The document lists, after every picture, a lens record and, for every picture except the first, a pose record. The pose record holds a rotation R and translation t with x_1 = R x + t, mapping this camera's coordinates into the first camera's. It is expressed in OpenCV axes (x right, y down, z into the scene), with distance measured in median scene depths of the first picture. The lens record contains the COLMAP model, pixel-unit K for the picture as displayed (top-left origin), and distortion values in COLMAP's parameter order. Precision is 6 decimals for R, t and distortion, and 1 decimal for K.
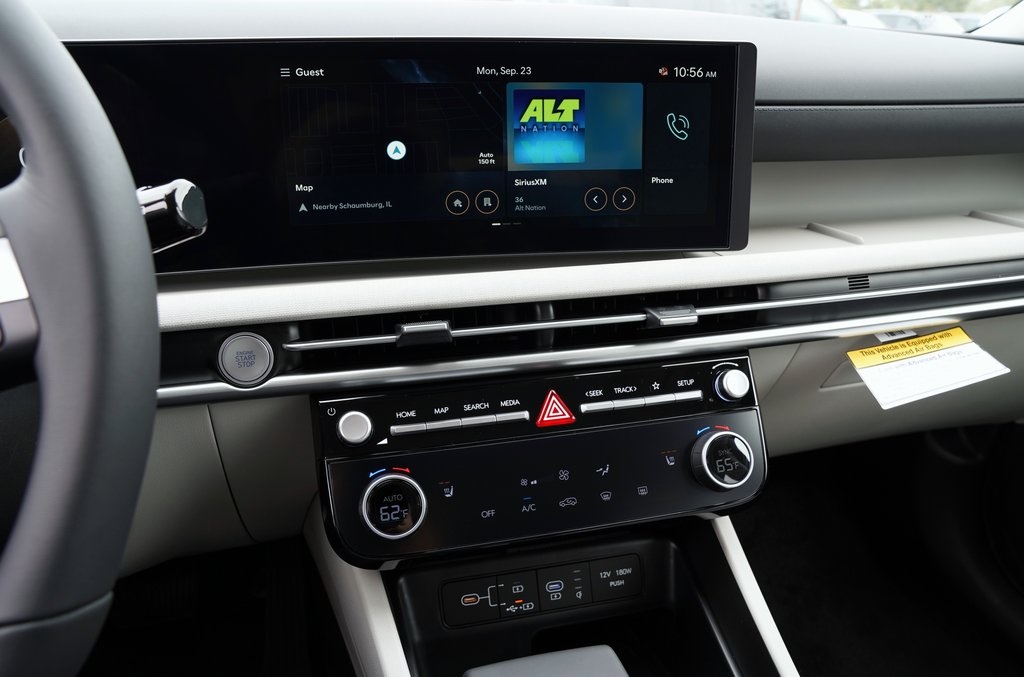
lens RADIAL K [[707.0, 0, 507.1], [0, 707.0, 333.7], [0, 0, 1]] dist [-0.126680, 0.084443]
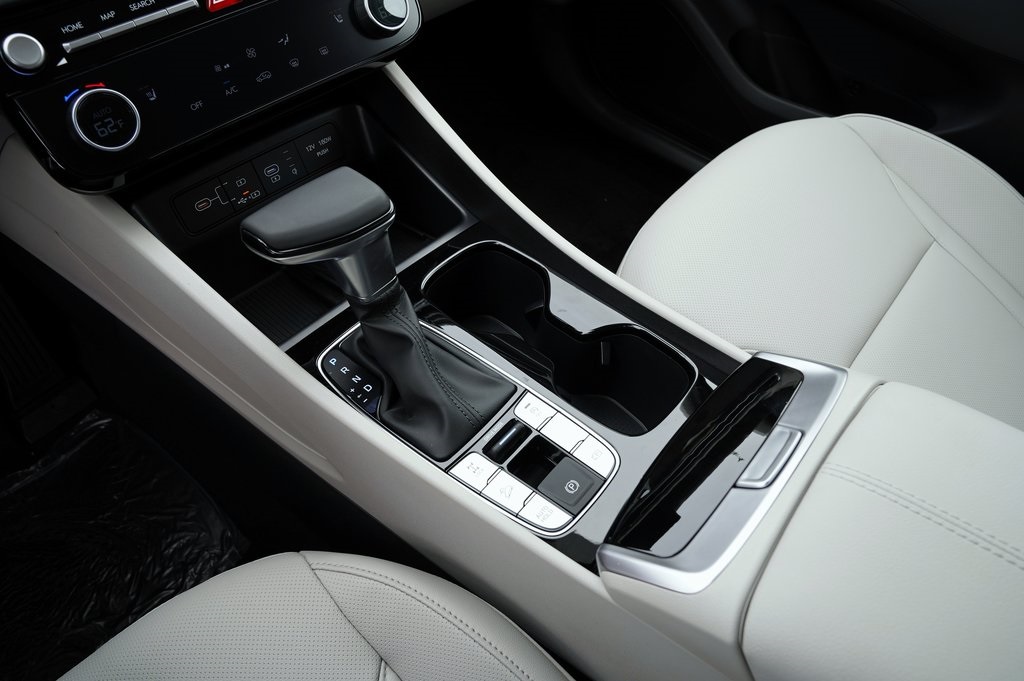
lens RADIAL K [[707.0, 0, 514.8], [0, 707.0, 345.1], [0, 0, 1]] dist [-0.126680, 0.084443]
pose [[0.843210, -0.396693, 0.362810, -0.132712], [0.163606, 0.832241, 0.529724, 0.082038], [-0.512083, -0.387311, 0.766656, -0.180106]]
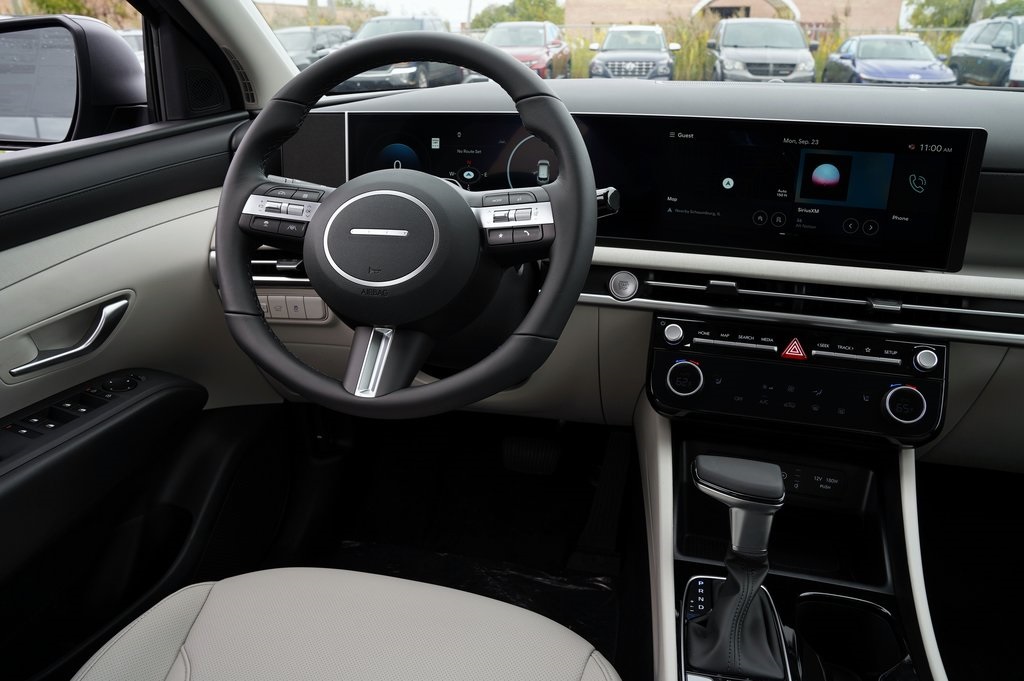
lens RADIAL K [[707.0, 0, 511.6], [0, 707.0, 344.1], [0, 0, 1]] dist [-0.126680, 0.084443]
pose [[0.853533, 0.184432, -0.487305, 0.283915], [-0.192996, 0.980641, 0.033106, 0.166653], [0.483977, 0.065791, 0.872604, -0.701142]]
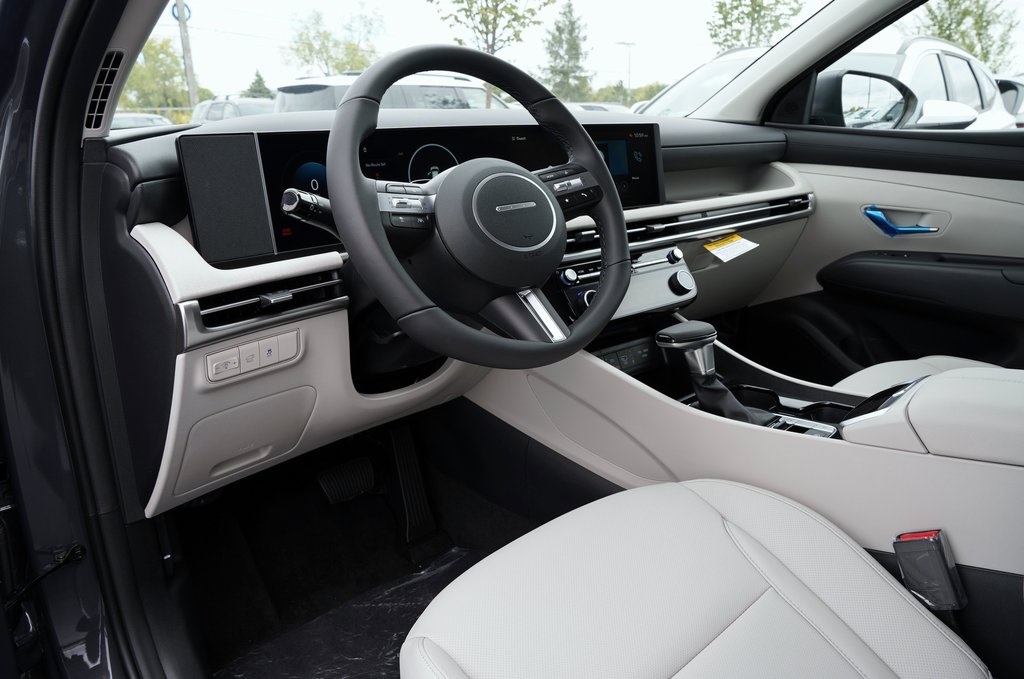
lens RADIAL K [[707.0, 0, 508.2], [0, 707.0, 342.6], [0, 0, 1]] dist [-0.126680, 0.084443]
pose [[0.901789, -0.154641, 0.403564, -1.326061], [0.199624, 0.977253, -0.071600, 0.455799], [-0.383312, 0.145129, 0.912146, -1.046197]]
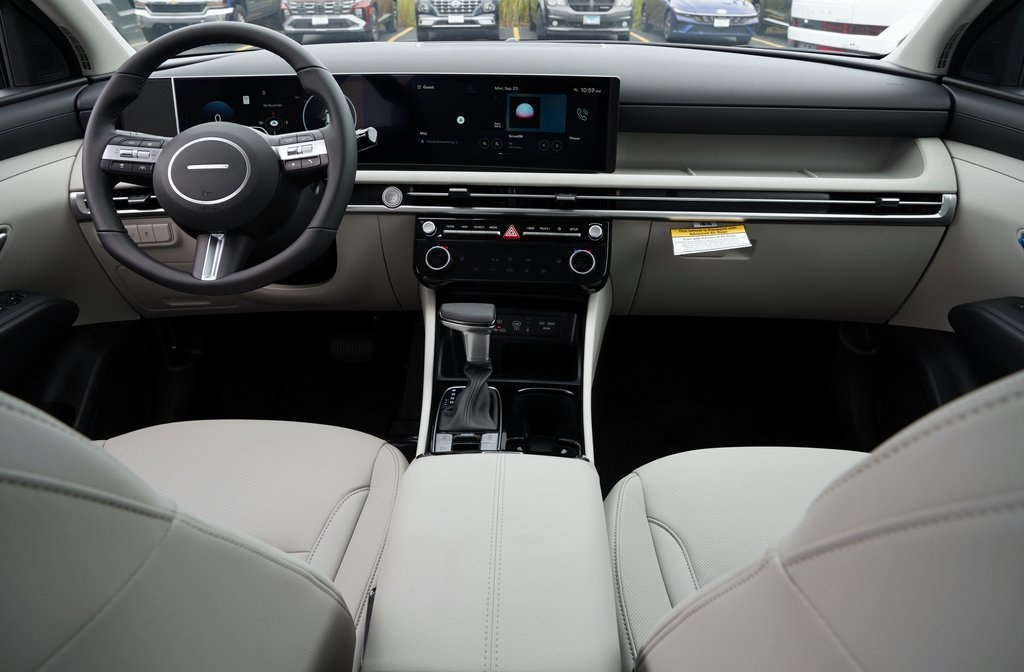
lens RADIAL K [[707.0, 0, 509.8], [0, 707.0, 329.3], [0, 0, 1]] dist [-0.126680, 0.084443]
pose [[0.948047, 0.130155, -0.290288, 0.781383], [-0.117250, 0.991197, 0.061492, 0.281549], [0.295736, -0.024260, 0.954961, -1.253644]]
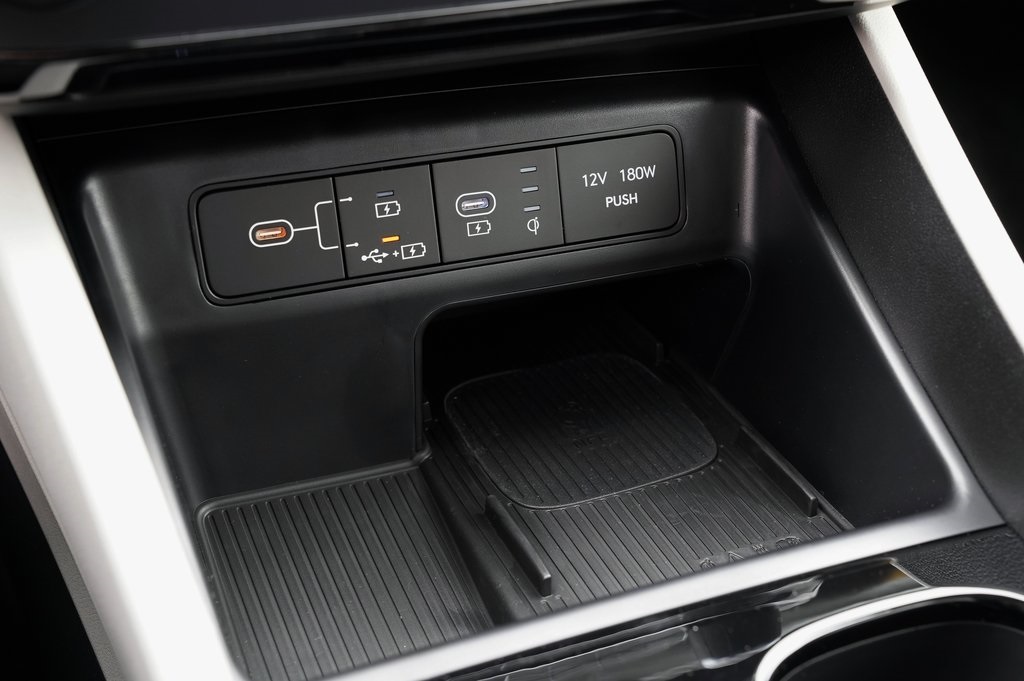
lens RADIAL K [[1358.2, 0, 507.5], [0, 1358.2, 339.0], [0, 0, 1]] dist [0.083380, 0.000000]
pose [[0.993767, -0.028336, 0.107815, -0.003287], [-0.005267, 0.954138, 0.299322, 0.222529], [-0.111352, -0.298024, 0.948041, 0.227257]]
